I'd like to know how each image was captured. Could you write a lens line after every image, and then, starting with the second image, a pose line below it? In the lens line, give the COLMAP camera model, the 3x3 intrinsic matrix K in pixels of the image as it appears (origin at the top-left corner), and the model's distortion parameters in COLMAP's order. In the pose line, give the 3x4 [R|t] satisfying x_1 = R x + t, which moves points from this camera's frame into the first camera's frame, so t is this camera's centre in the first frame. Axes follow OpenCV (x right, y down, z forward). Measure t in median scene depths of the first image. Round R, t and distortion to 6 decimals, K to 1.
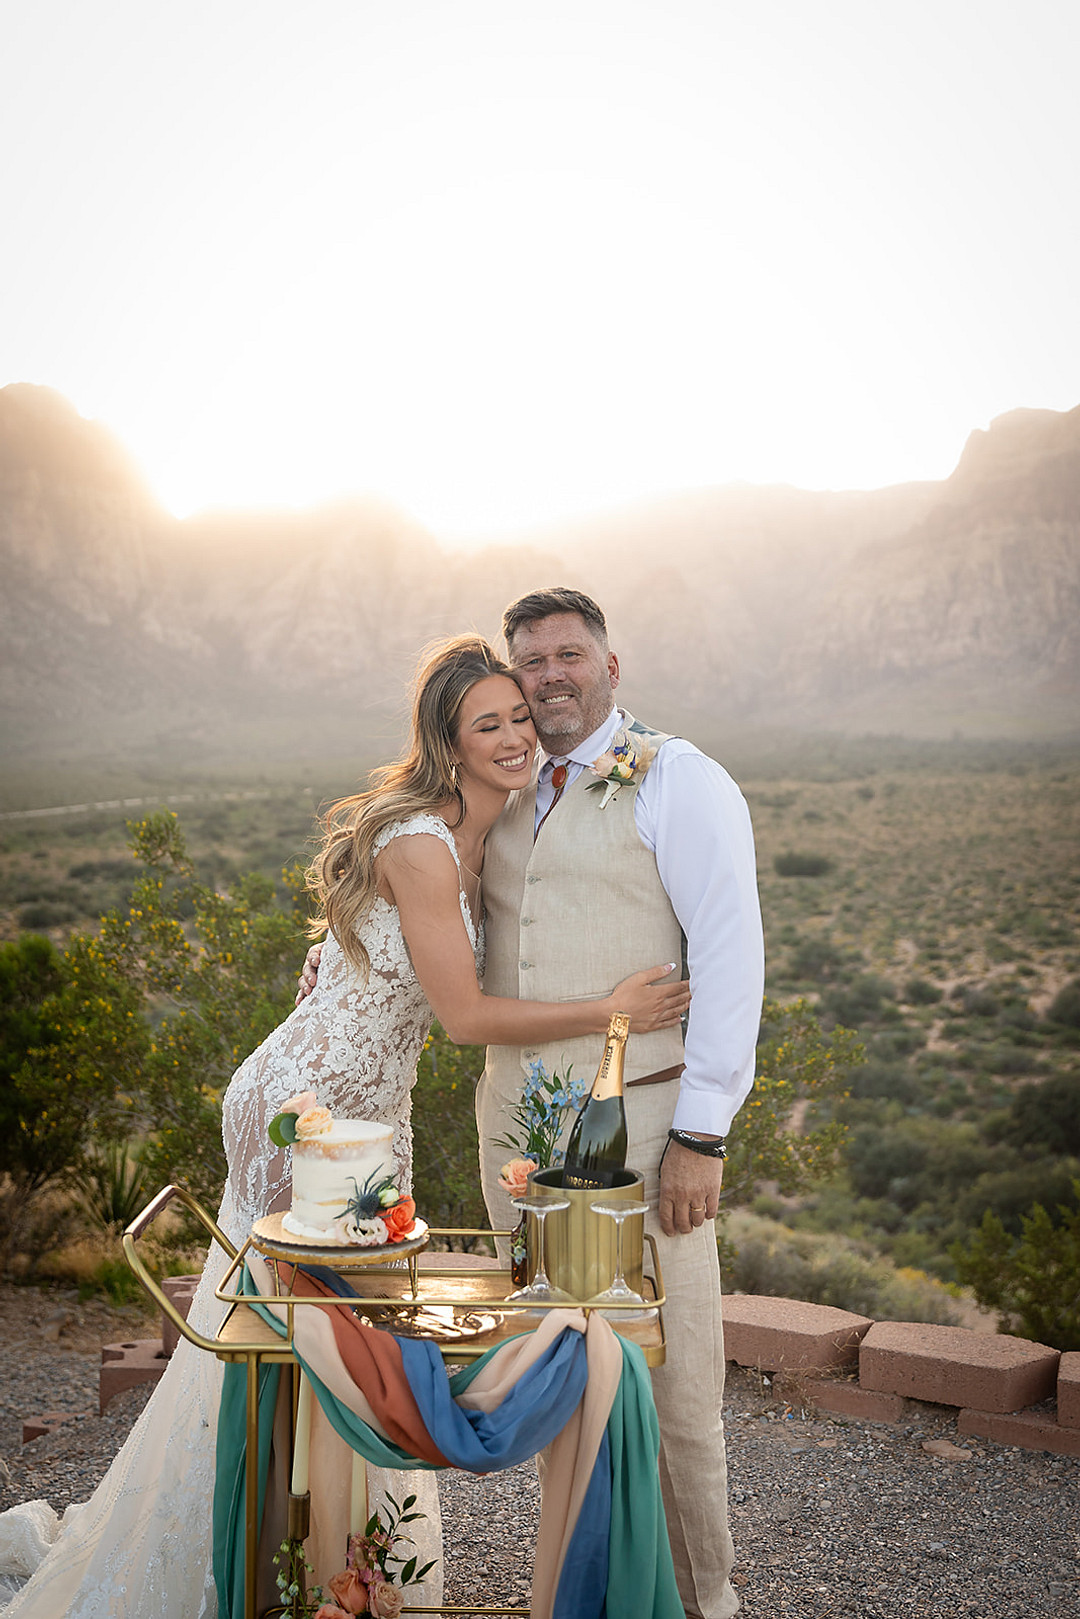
lens RADIAL K [[1907.9, 0, 540.1], [0, 1907.9, 819.3], [0, 0, 1]] dist [-0.024703, 0.000000]
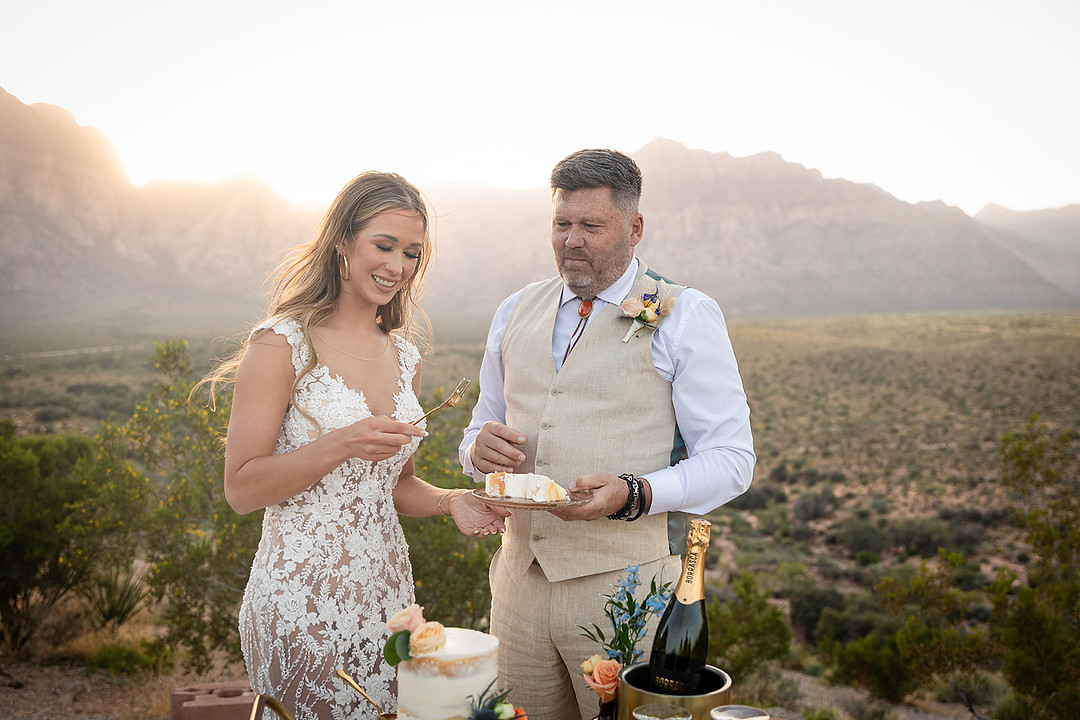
lens RADIAL K [[1035.8, 0, 544.5], [0, 1035.8, 361.2], [0, 0, 1]] dist [-0.016636, 0.000000]
pose [[0.981548, 0.017014, 0.190458, -0.080892], [-0.016359, 0.999854, -0.005012, 0.009009], [-0.190515, 0.001803, 0.981683, 0.230949]]
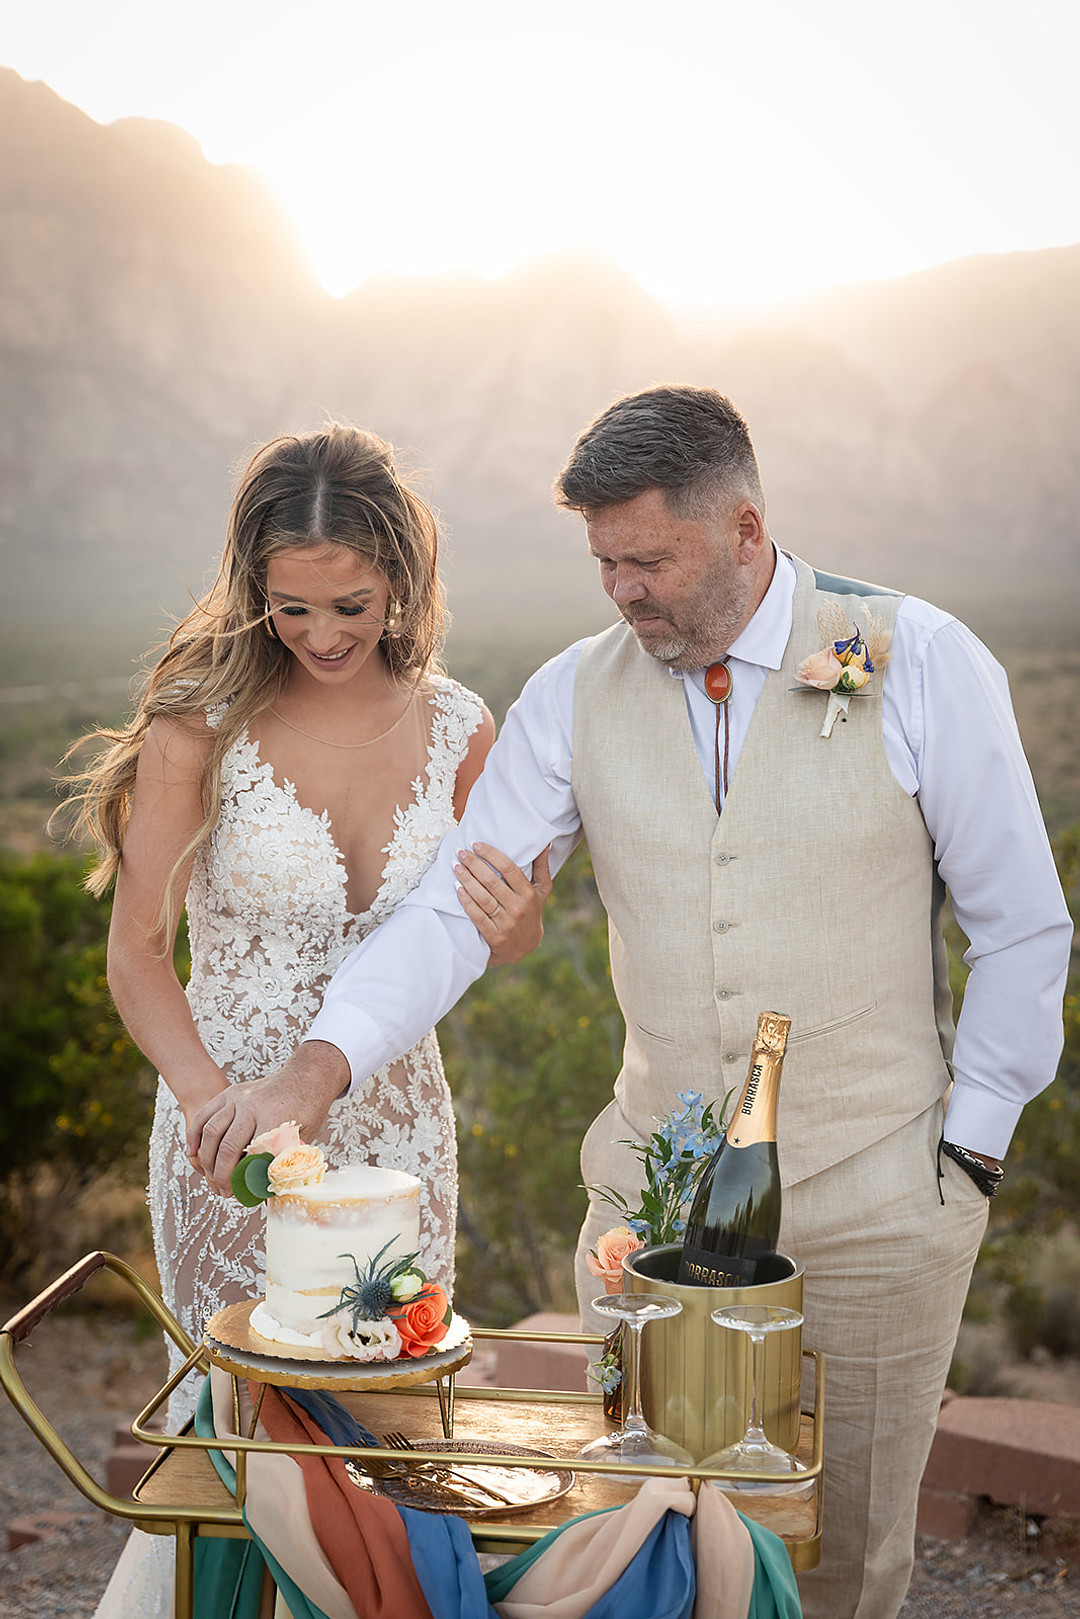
lens RADIAL K [[2519.7, 0, 567.9], [0, 2519.7, 840.7], [0, 0, 1]] dist [-0.028599, 0.000000]
pose [[0.995379, 0.019823, -0.093953, 0.026107], [-0.014468, 0.998250, 0.057338, -0.001754], [0.094925, -0.055713, 0.993924, 0.078970]]
